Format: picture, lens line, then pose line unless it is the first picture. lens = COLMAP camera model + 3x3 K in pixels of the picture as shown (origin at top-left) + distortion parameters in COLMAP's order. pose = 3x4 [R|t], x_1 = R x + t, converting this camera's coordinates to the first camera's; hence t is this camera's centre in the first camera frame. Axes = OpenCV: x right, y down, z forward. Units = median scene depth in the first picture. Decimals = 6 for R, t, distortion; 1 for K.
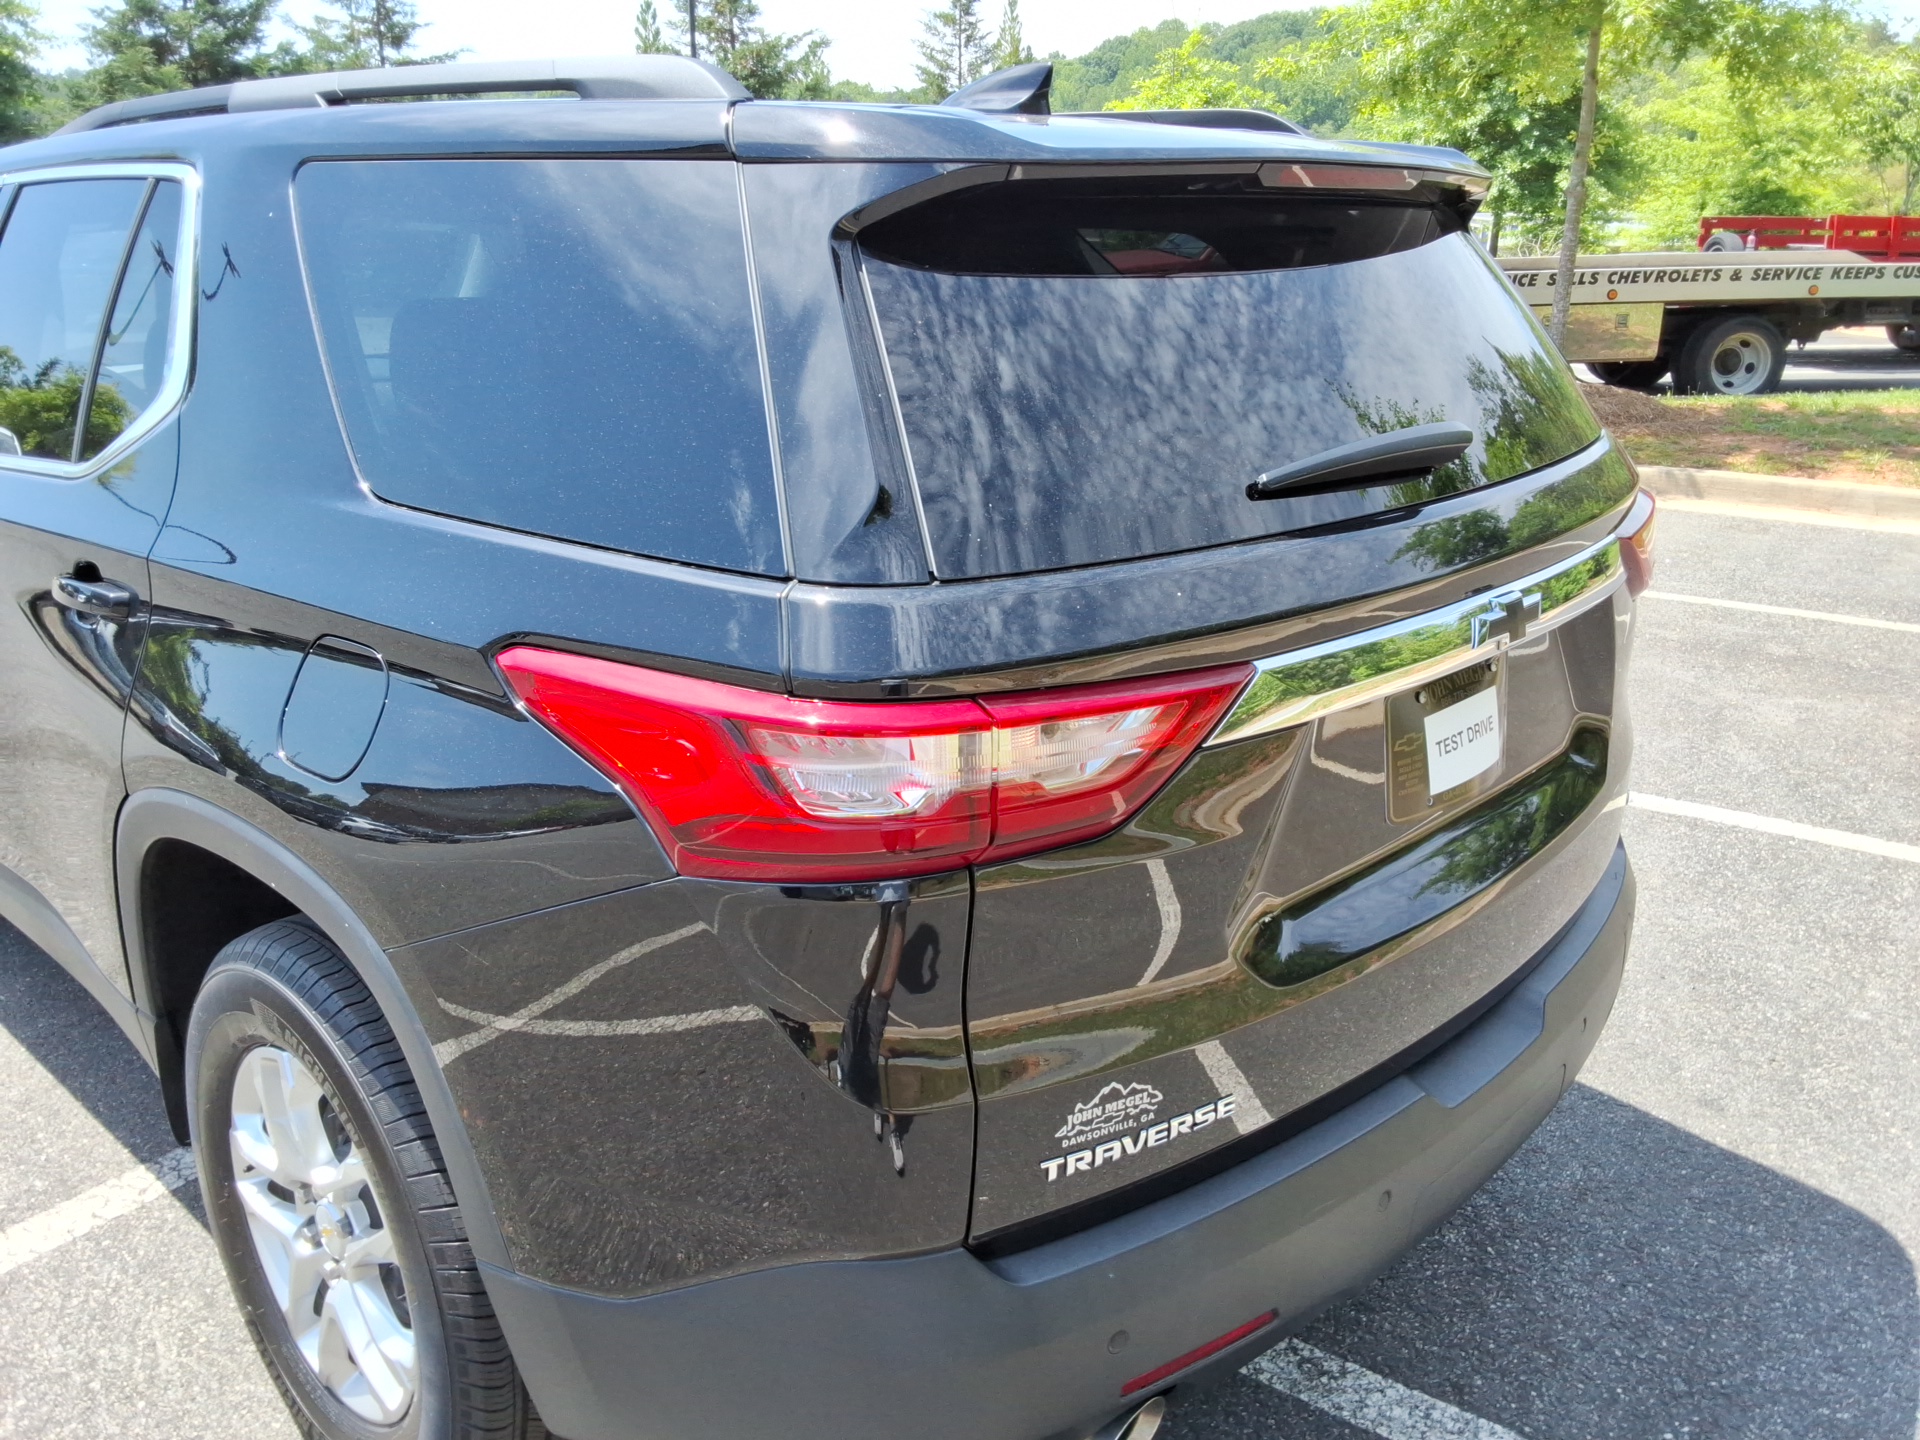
lens RADIAL K [[1533.1, 0, 973.0], [0, 1533.1, 711.1], [0, 0, 1]] dist [0.105170, -0.169172]
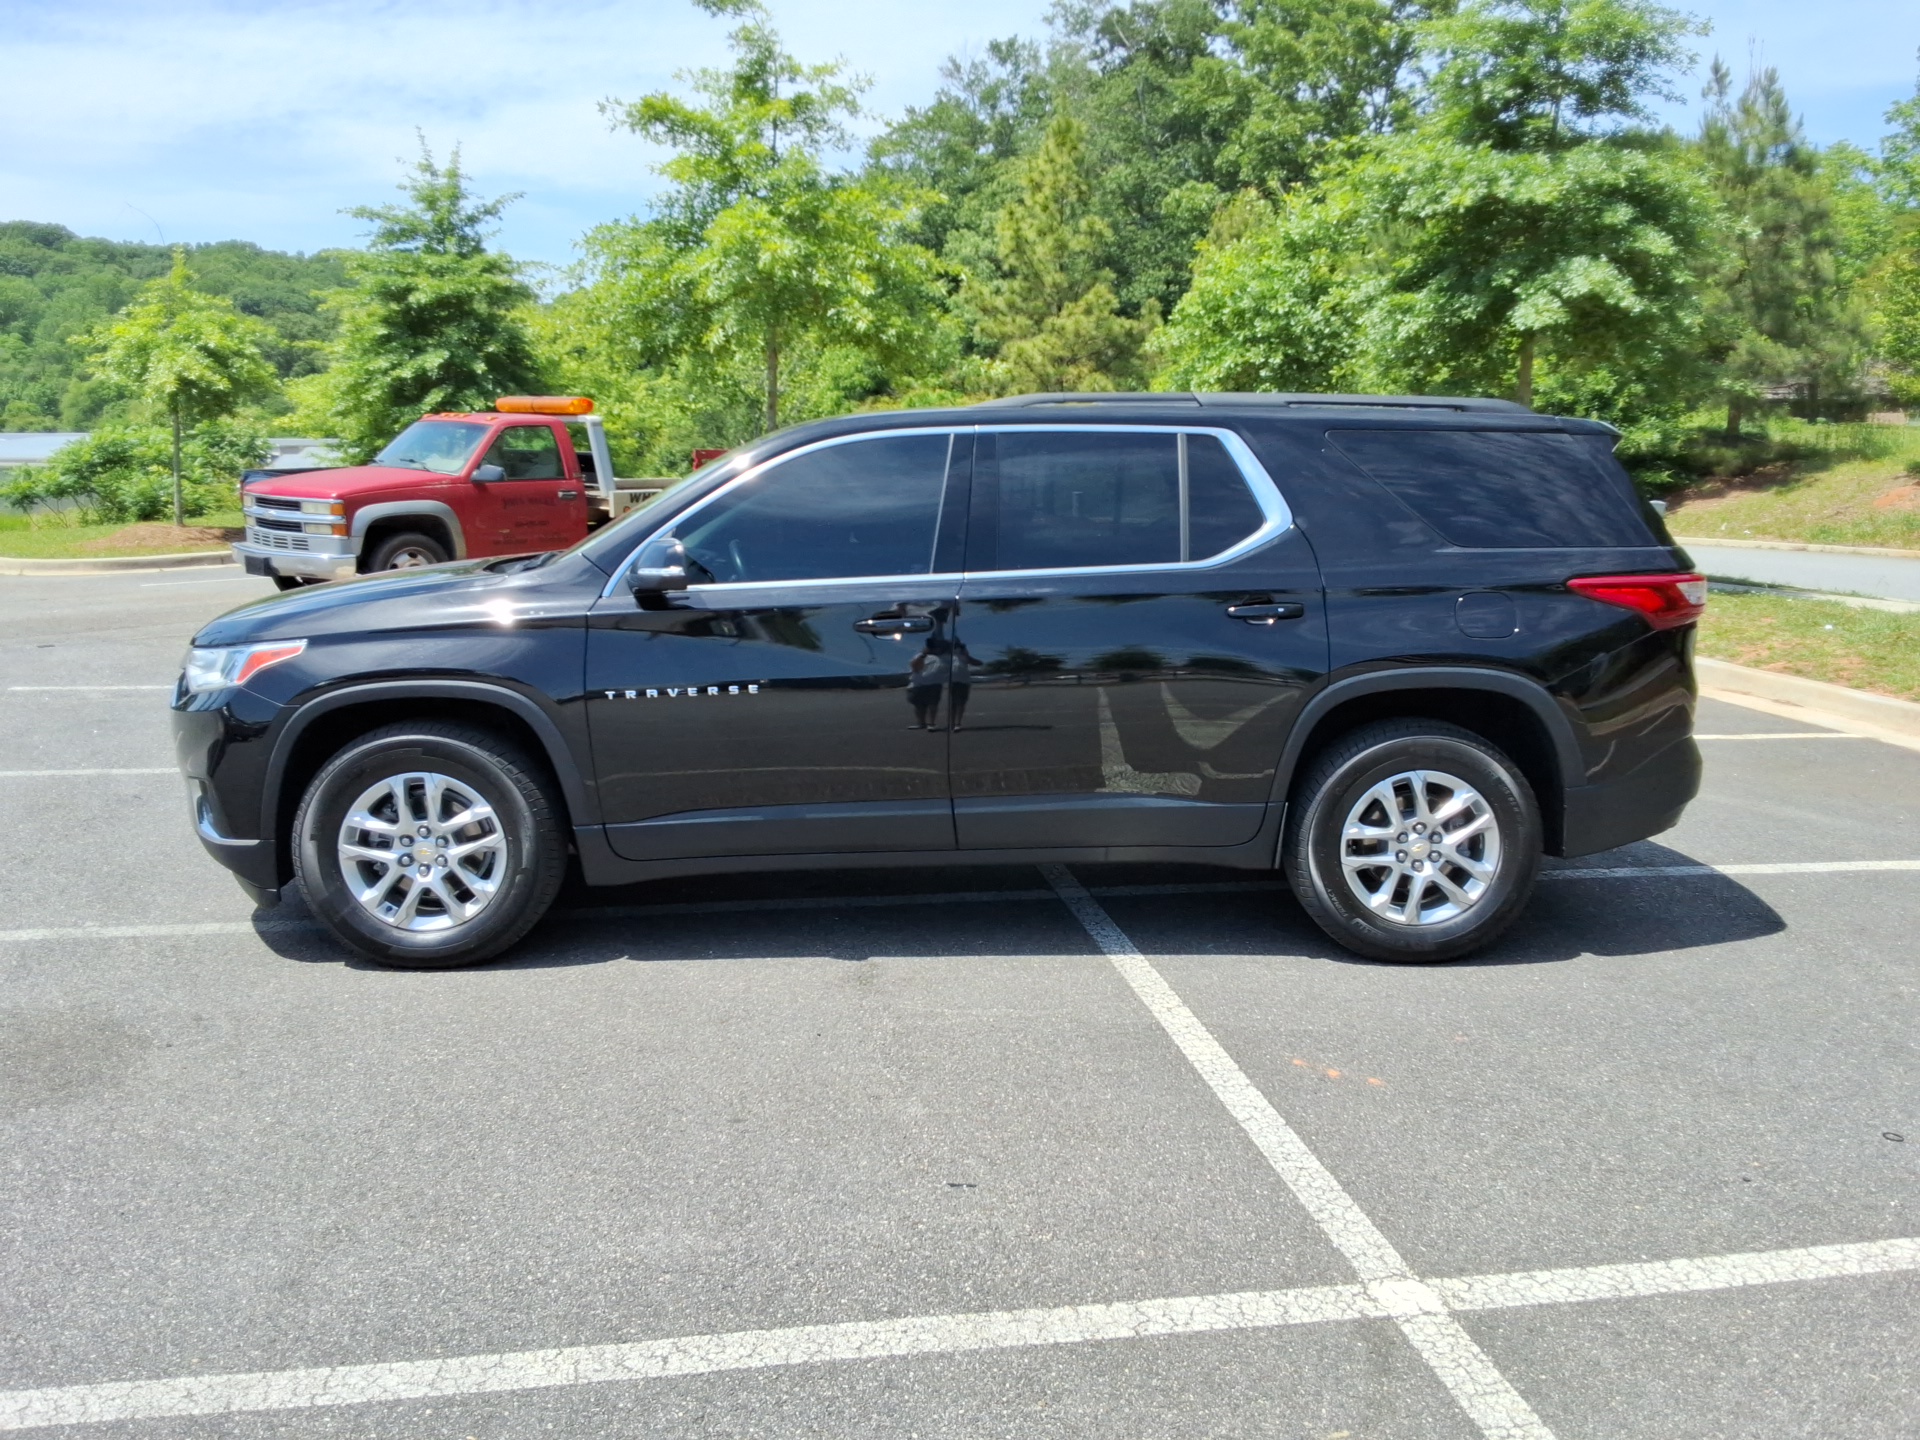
lens RADIAL K [[1550.5, 0, 972.4], [0, 1550.5, 717.7], [0, 0, 1]] dist [0.112573, -0.197796]
pose [[0.703366, -0.112070, 0.701937, -0.418261], [0.205804, 0.977305, -0.050189, 0.017820], [-0.680383, 0.179763, 0.710468, -0.049694]]
